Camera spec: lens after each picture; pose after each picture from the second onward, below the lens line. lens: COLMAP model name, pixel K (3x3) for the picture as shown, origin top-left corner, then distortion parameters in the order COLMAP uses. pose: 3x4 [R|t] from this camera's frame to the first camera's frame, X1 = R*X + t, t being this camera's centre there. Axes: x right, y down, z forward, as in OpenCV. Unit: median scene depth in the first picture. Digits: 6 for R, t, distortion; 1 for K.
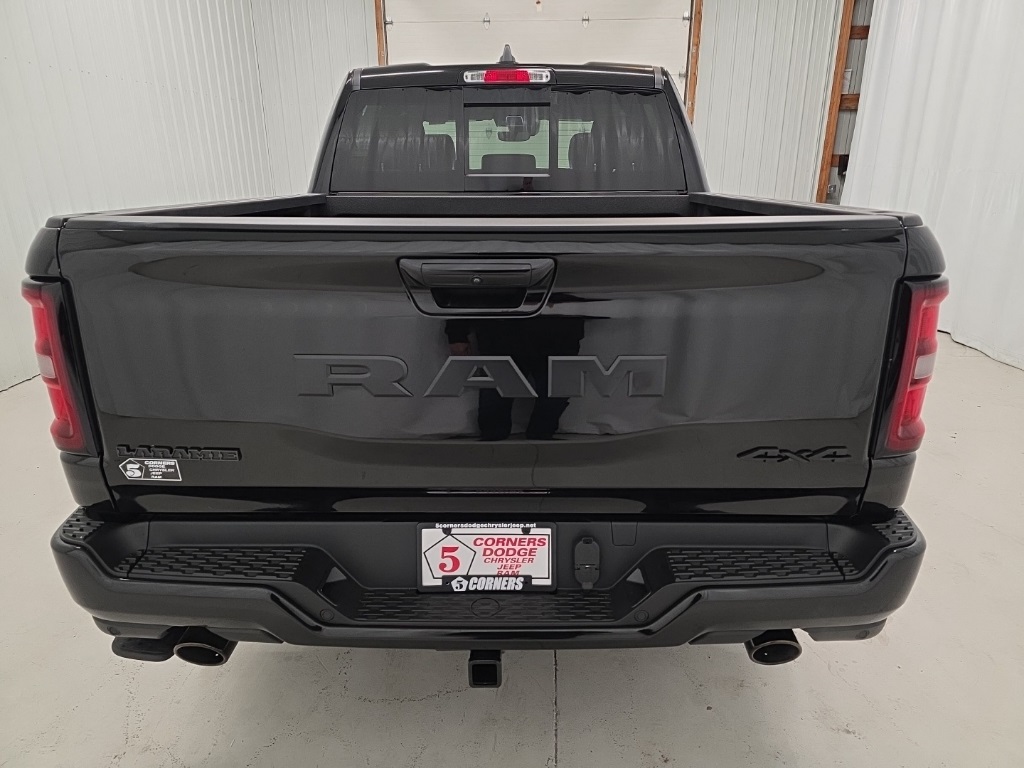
lens RADIAL K [[676.4, 0, 513.0], [0, 676.4, 390.2], [0, 0, 1]] dist [0.066542, -0.064837]
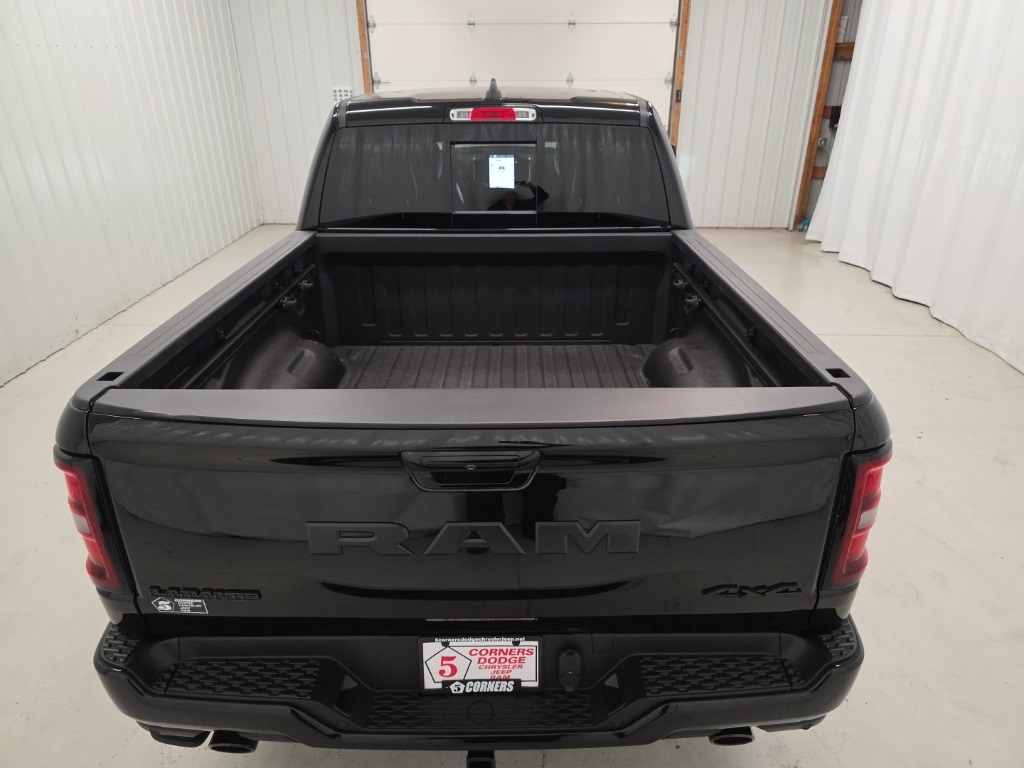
lens RADIAL K [[679.5, 0, 512.0], [0, 679.5, 384.0], [0, 0, 1]] dist [0.063342, -0.067044]
pose [[0.999837, -0.008347, 0.016000, -0.001826], [0.006546, 0.993963, 0.109516, -0.343298], [-0.016818, -0.109394, 0.993856, -0.081724]]
